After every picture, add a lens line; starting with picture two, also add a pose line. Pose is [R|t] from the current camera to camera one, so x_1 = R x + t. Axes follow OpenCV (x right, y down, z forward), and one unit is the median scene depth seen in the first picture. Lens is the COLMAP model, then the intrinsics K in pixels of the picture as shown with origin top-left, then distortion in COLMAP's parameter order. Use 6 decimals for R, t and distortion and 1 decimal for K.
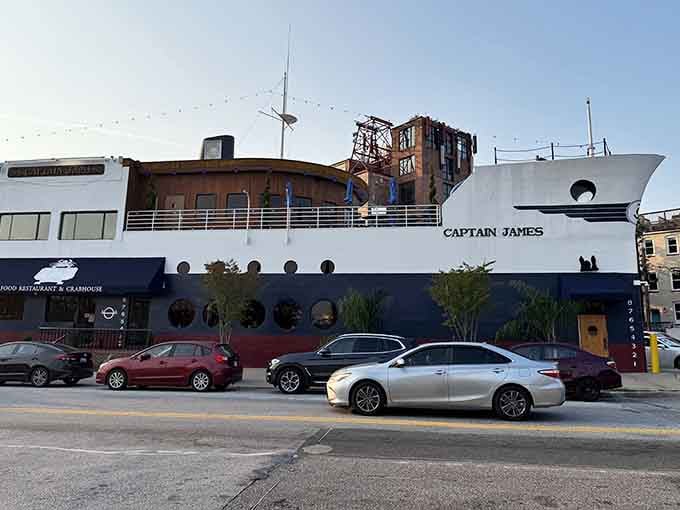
lens RADIAL K [[435.0, 0, 340.3], [0, 435.0, 246.6], [0, 0, 1]] dist [0.044992, 0.000272]
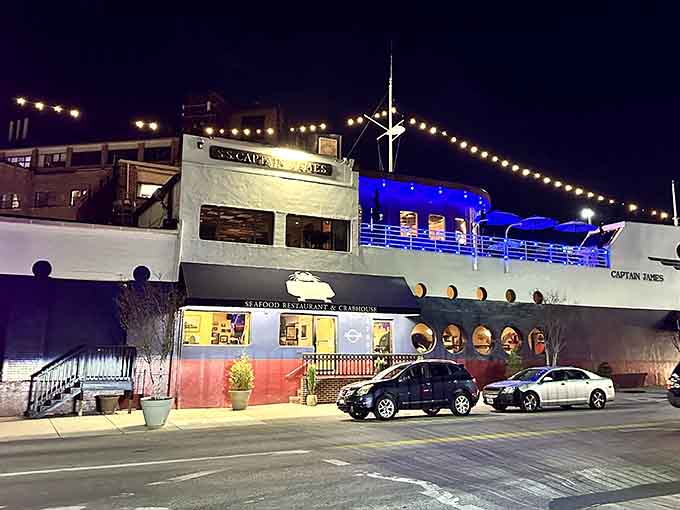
lens RADIAL K [[492.5, 0, 337.8], [0, 492.5, 271.4], [0, 0, 1]] dist [0.051284, -0.067303]
pose [[0.879131, 0.071794, 0.471142, -1.032907], [-0.088191, 0.996022, 0.012783, 0.010511], [-0.468350, -0.052788, 0.881965, 0.137726]]
